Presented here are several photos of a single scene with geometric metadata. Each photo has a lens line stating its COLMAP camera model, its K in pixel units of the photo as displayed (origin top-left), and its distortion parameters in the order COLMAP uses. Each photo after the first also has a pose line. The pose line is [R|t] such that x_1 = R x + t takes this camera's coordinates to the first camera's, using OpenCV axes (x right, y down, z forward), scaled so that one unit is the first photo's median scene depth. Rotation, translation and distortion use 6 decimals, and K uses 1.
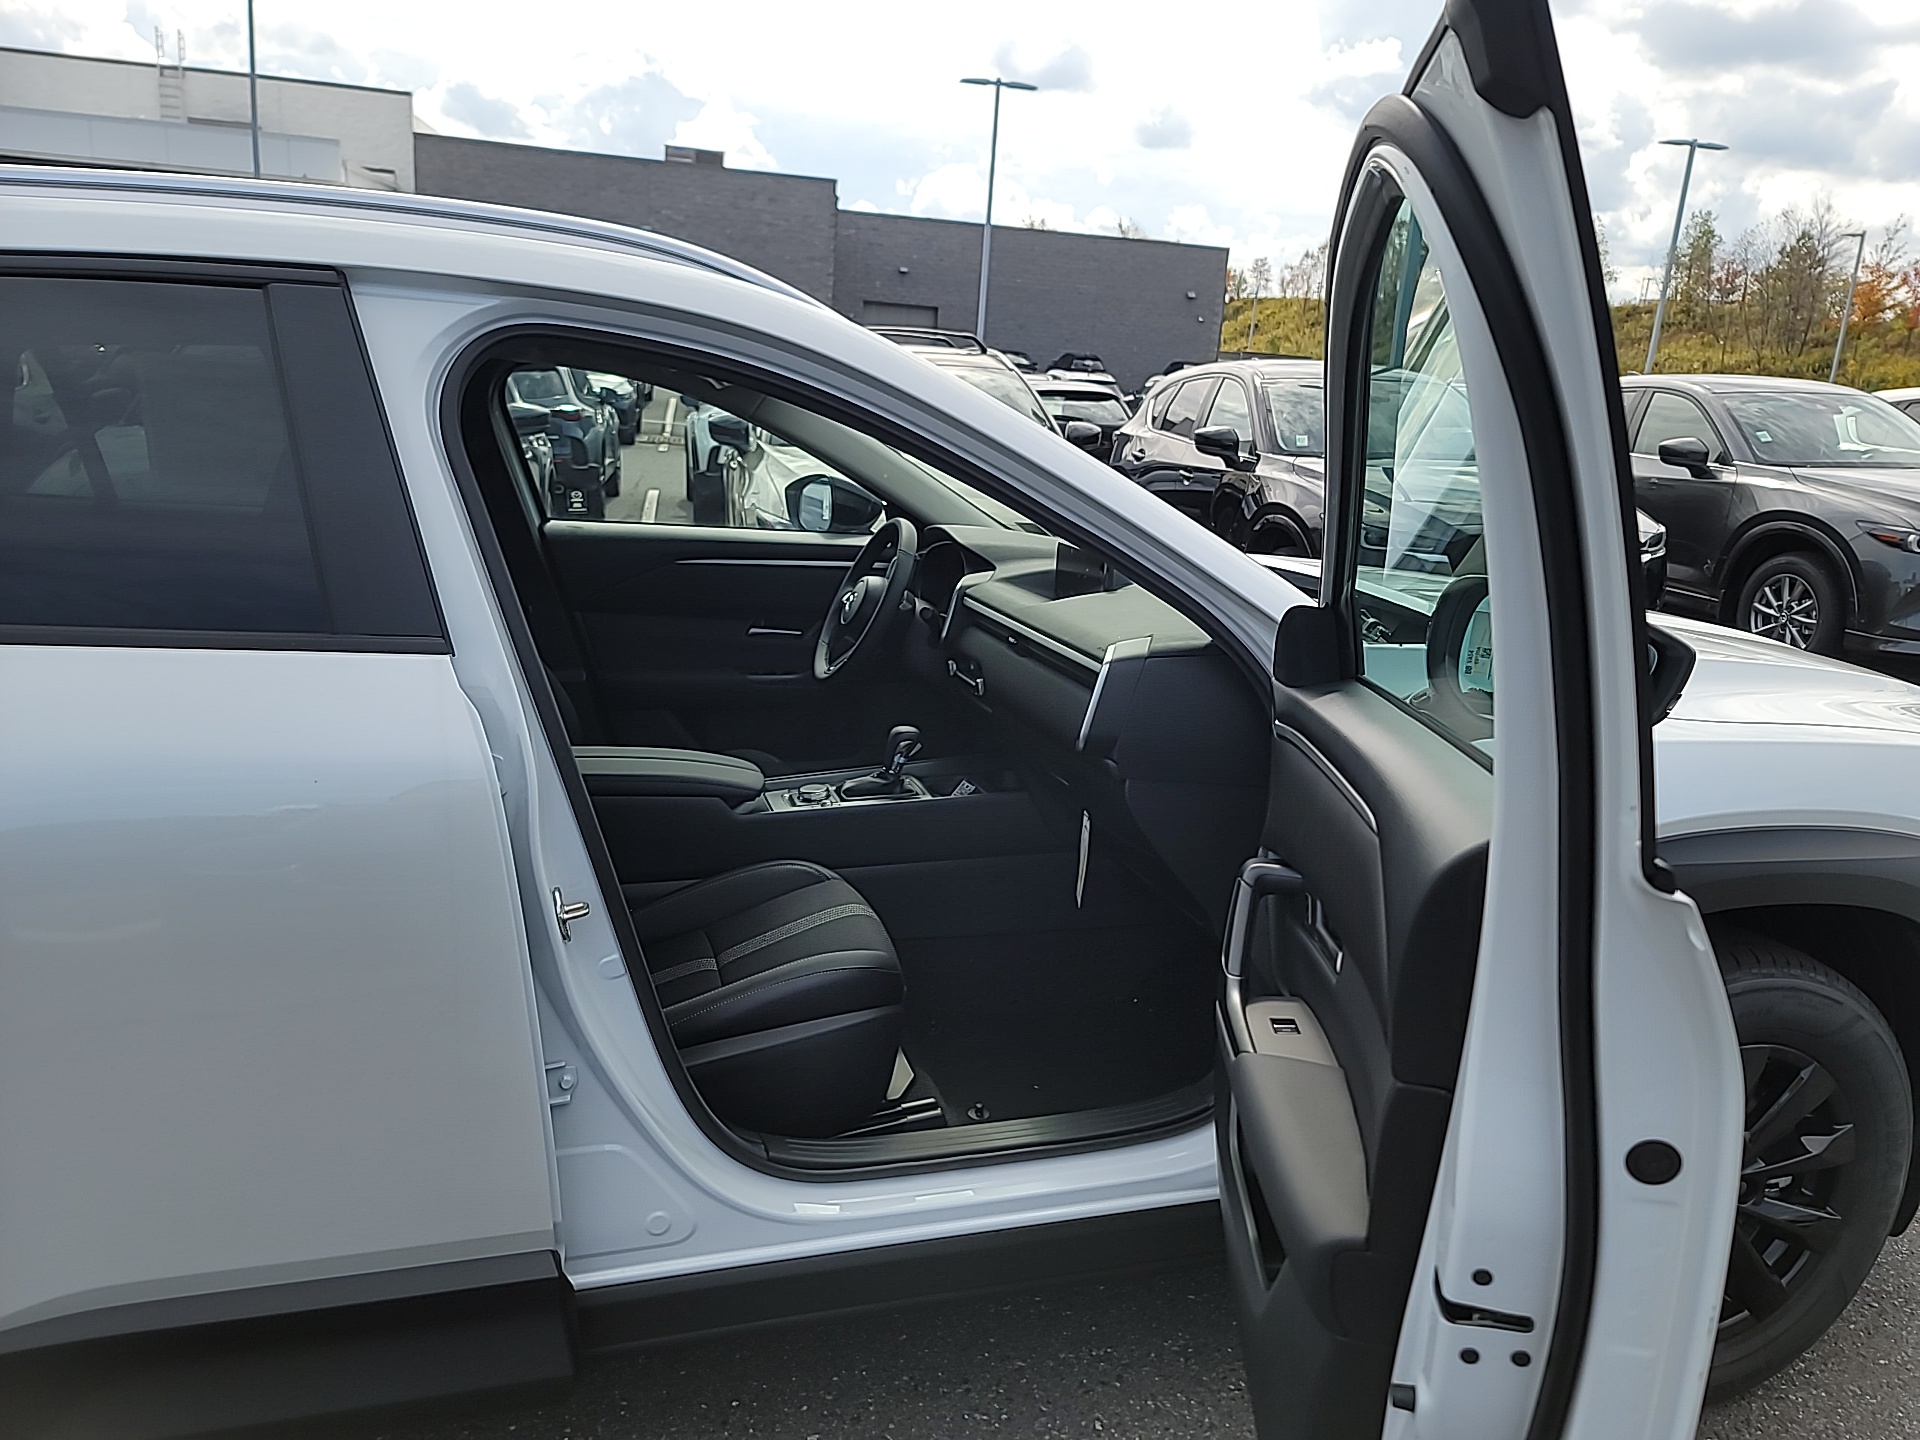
lens RADIAL K [[1426.4, 0, 962.4], [0, 1426.4, 727.4], [0, 0, 1]] dist [0.015103, -0.008835]
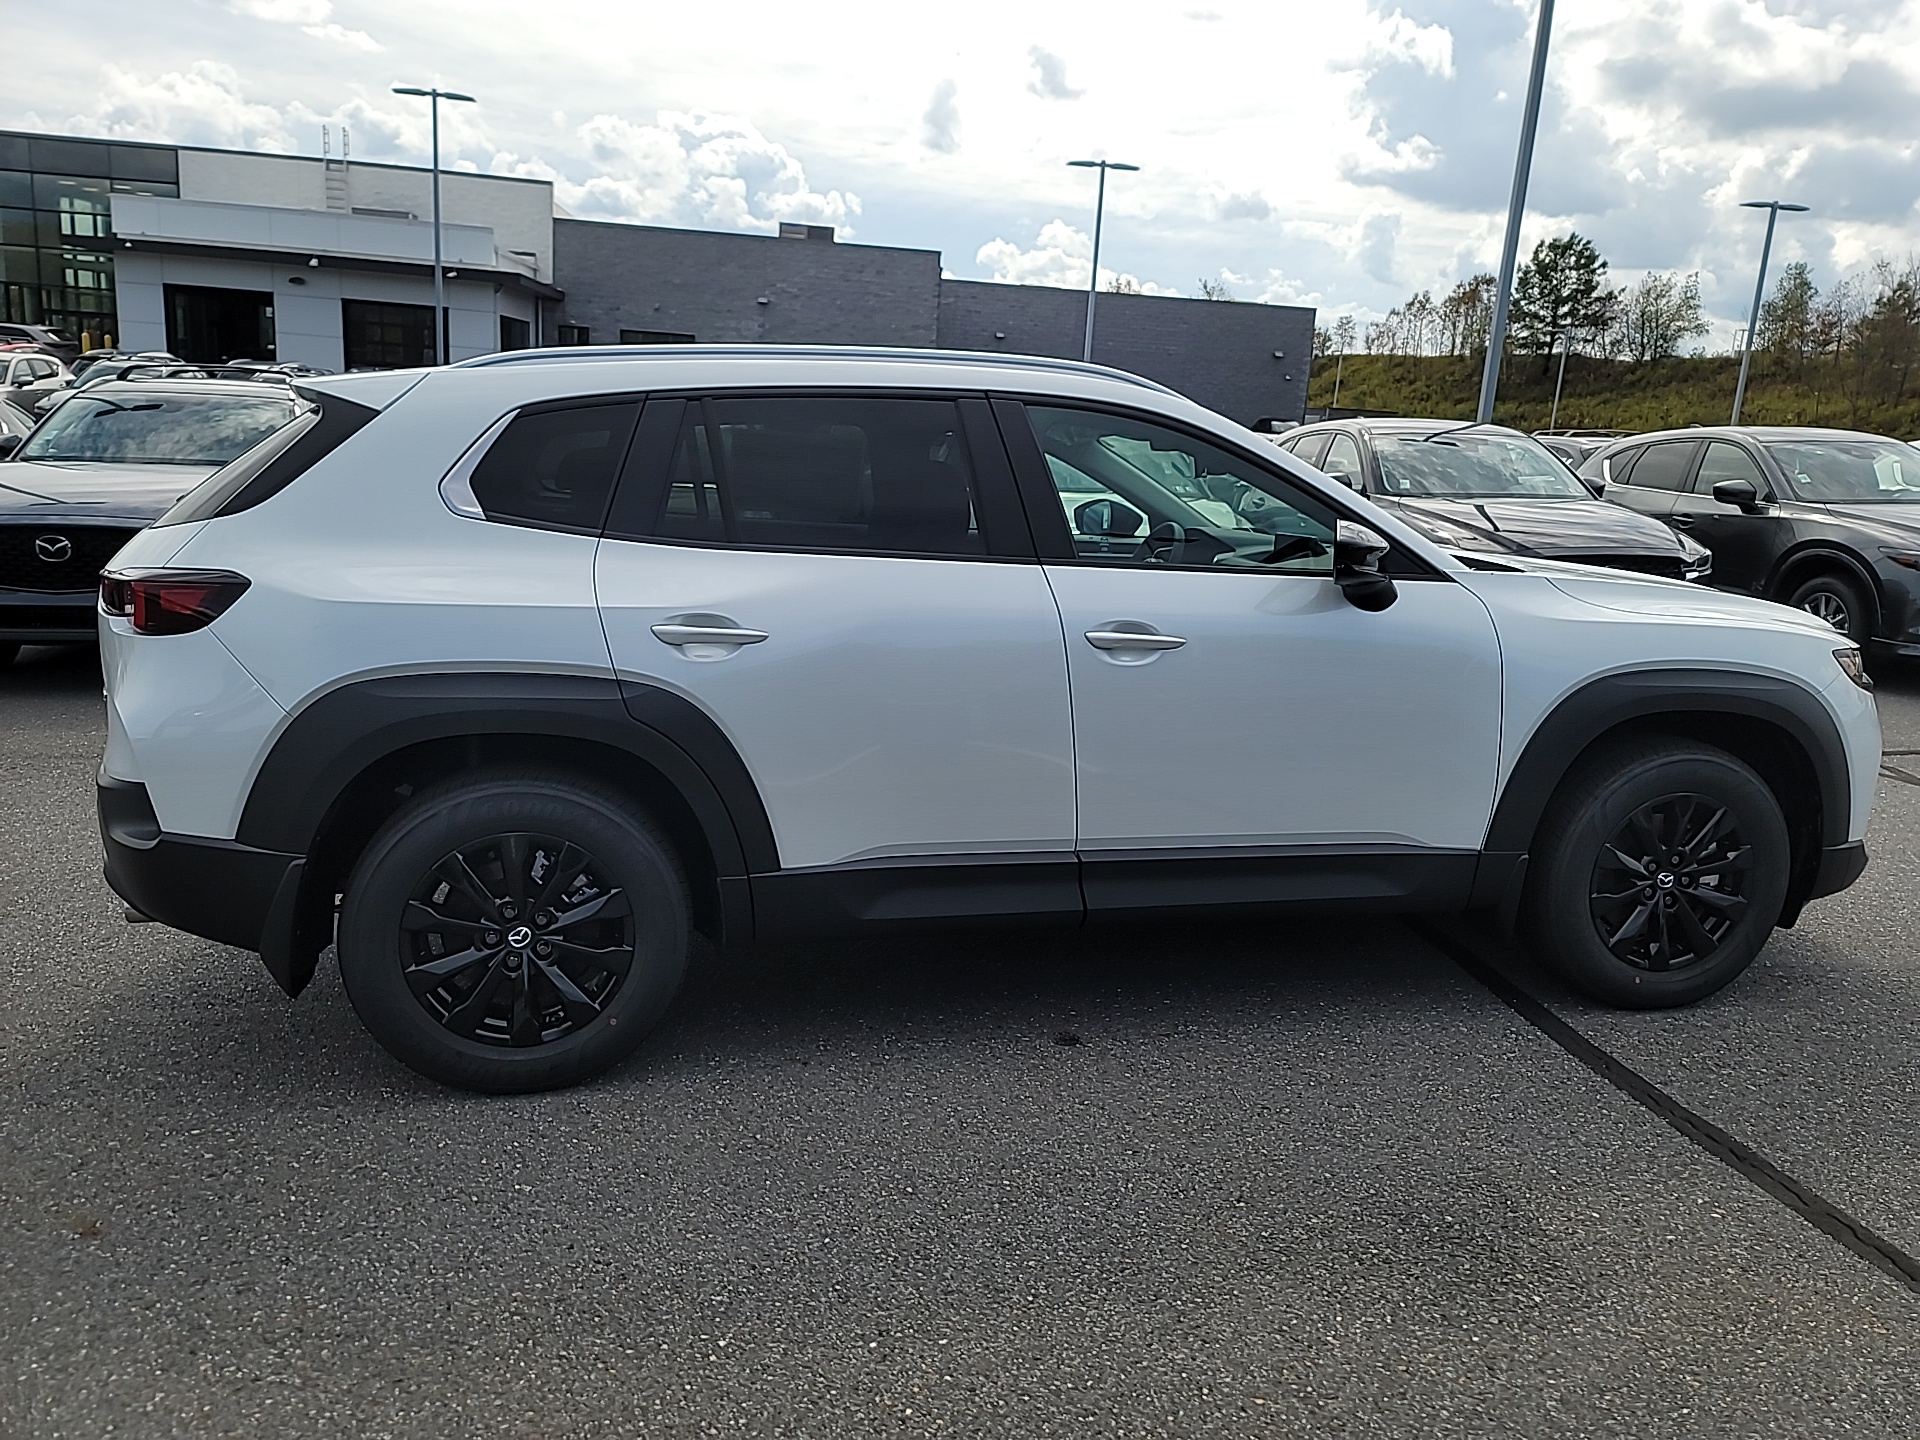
lens RADIAL K [[1399.9, 0, 959.3], [0, 1399.9, 721.1], [0, 0, 1]] dist [0.037265, -0.037923]
pose [[0.997970, 0.003102, -0.063608, -0.074558], [-0.005660, 0.999181, -0.040074, 0.059050], [0.063431, 0.040353, 0.997170, -0.243995]]
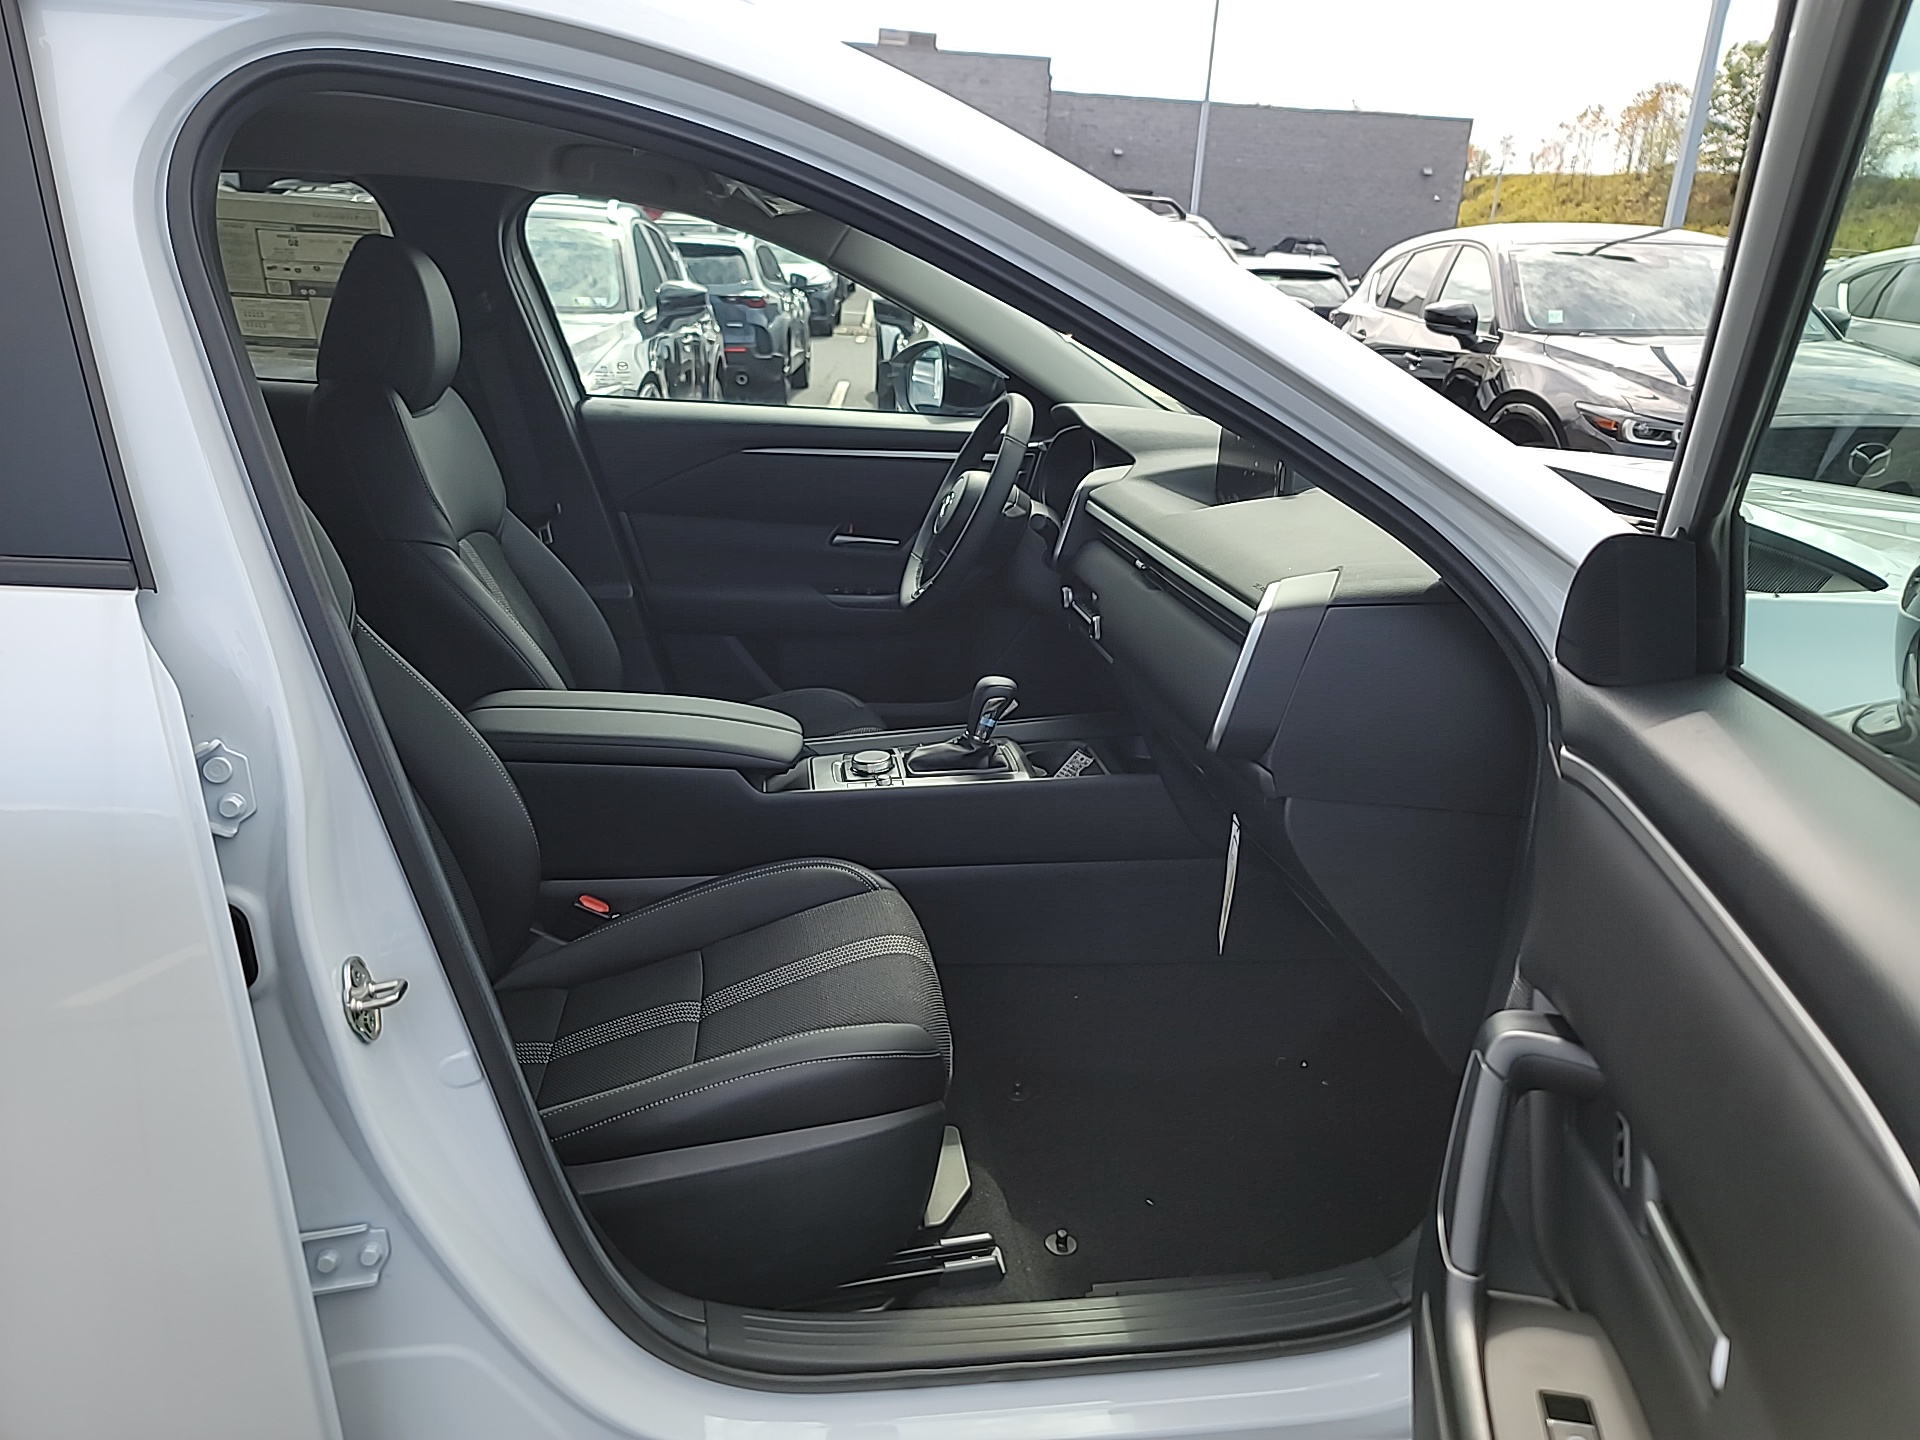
lens RADIAL K [[1424.1, 0, 937.3], [0, 1424.1, 704.9], [0, 0, 1]] dist [0.047744, -0.057350]
pose [[0.987301, 0.034483, -0.155070, 0.015760], [-0.025784, 0.997997, 0.057764, -0.010038], [0.156751, -0.053032, 0.986213, 0.095617]]
